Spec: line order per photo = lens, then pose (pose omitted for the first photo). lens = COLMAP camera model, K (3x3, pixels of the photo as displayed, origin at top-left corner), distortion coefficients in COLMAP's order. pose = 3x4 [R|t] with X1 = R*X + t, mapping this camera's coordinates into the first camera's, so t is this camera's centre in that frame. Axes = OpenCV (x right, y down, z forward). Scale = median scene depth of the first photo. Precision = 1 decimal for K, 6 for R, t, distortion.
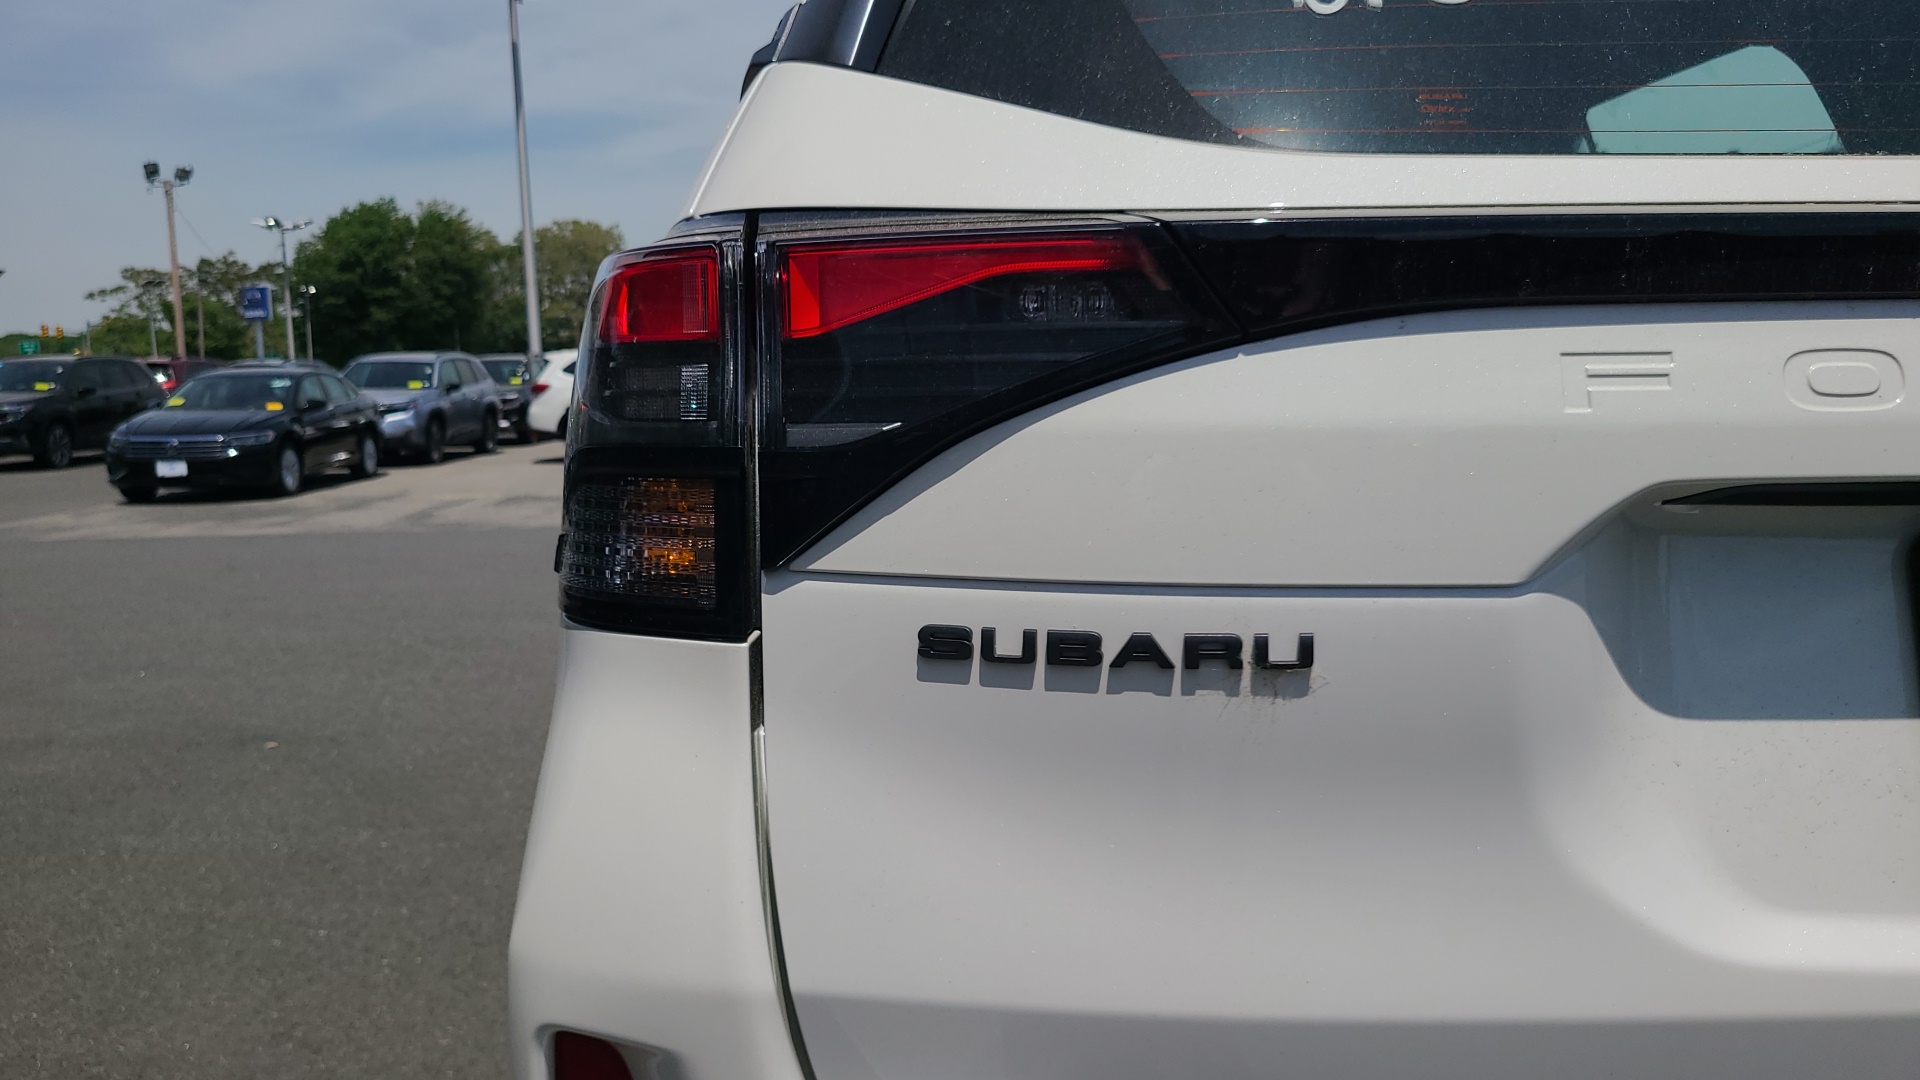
lens RADIAL K [[1464.6, 0, 960.0], [0, 1464.6, 540.0], [0, 0, 1]] dist [0.043372, -0.009911]
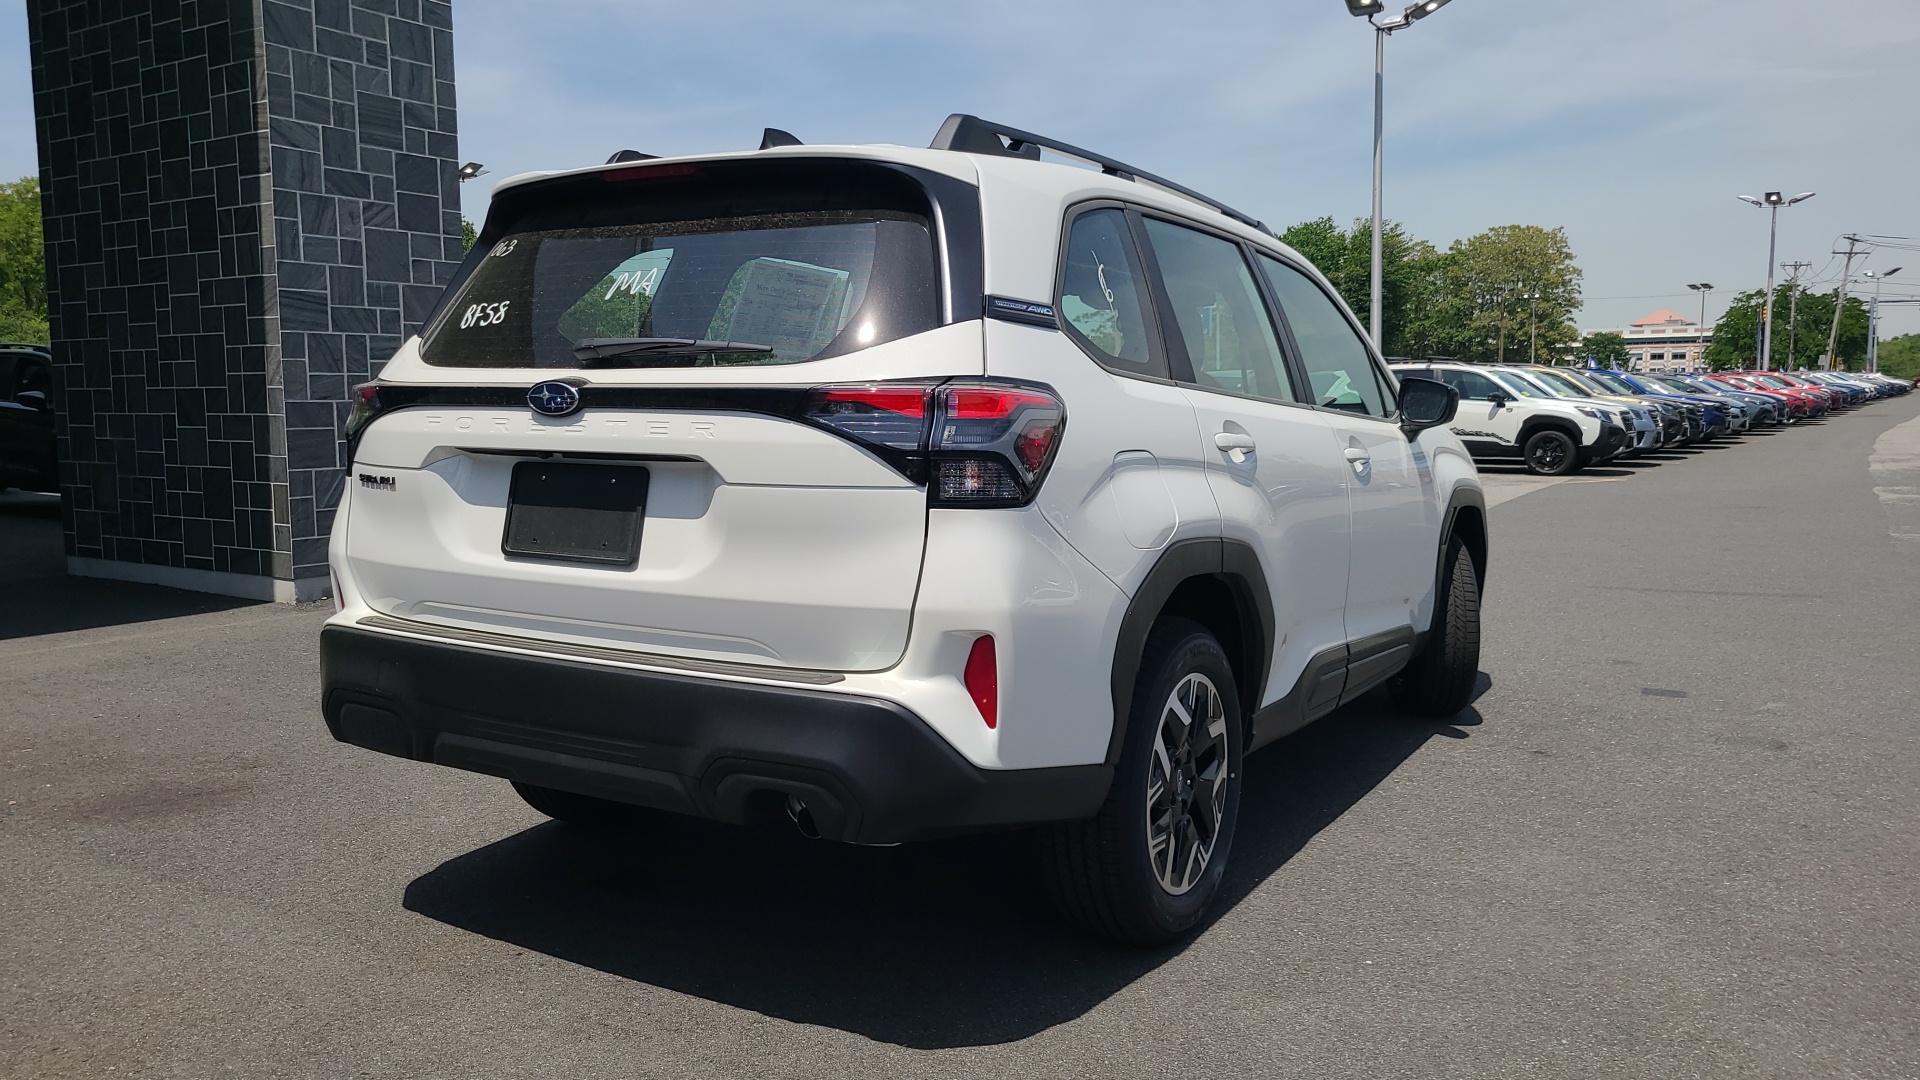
lens RADIAL K [[1464.6, 0, 960.0], [0, 1464.6, 540.0], [0, 0, 1]] dist [0.043372, -0.009911]
pose [[0.813336, 0.069690, -0.577606, 0.059730], [-0.072501, 0.997202, 0.018225, 0.000687], [0.577260, 0.027054, 0.816112, -0.023629]]
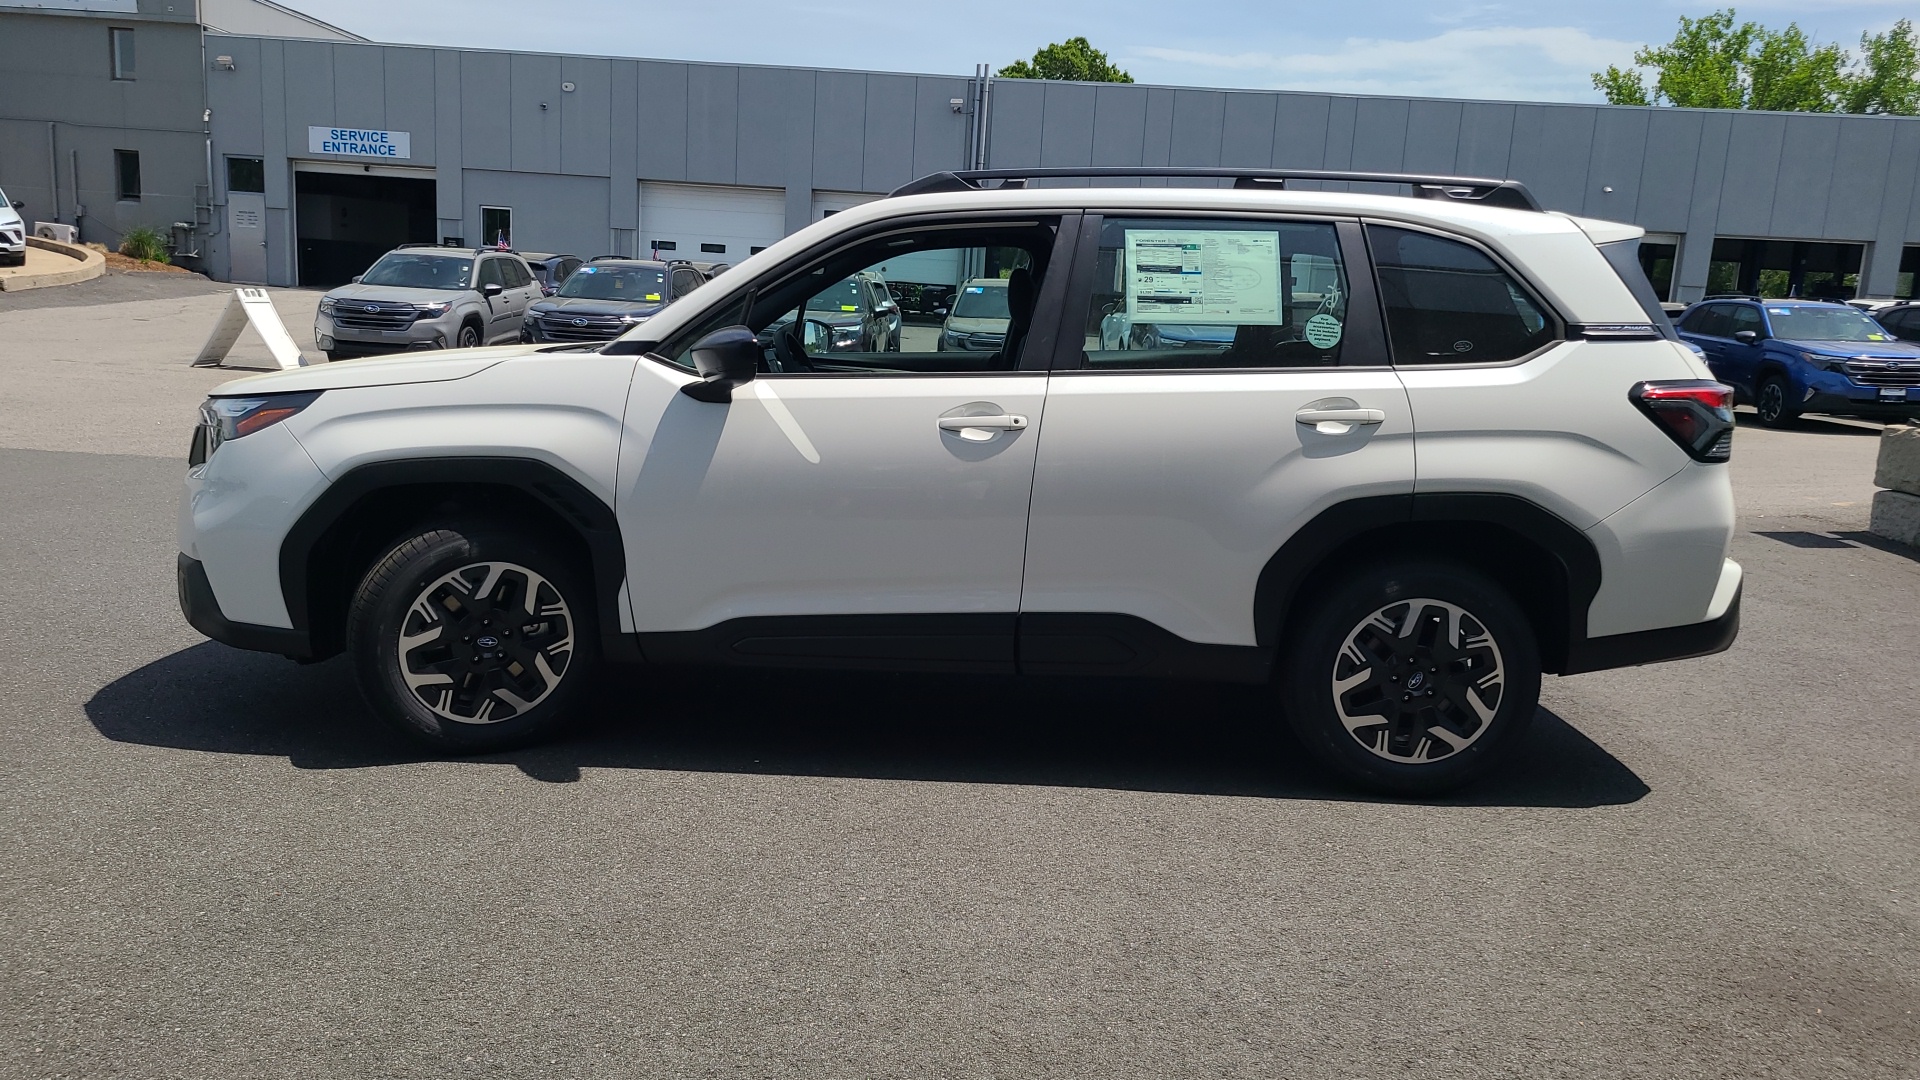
lens RADIAL K [[1417.7, 0, 960.0], [0, 1417.7, 540.0], [0, 0, 1]] dist [0.035342, -0.008633]
pose [[0.093214, -0.153252, 0.983781, -0.089807], [0.057828, 0.987248, 0.148313, -0.009405], [-0.993965, 0.043065, 0.100888, 0.051830]]
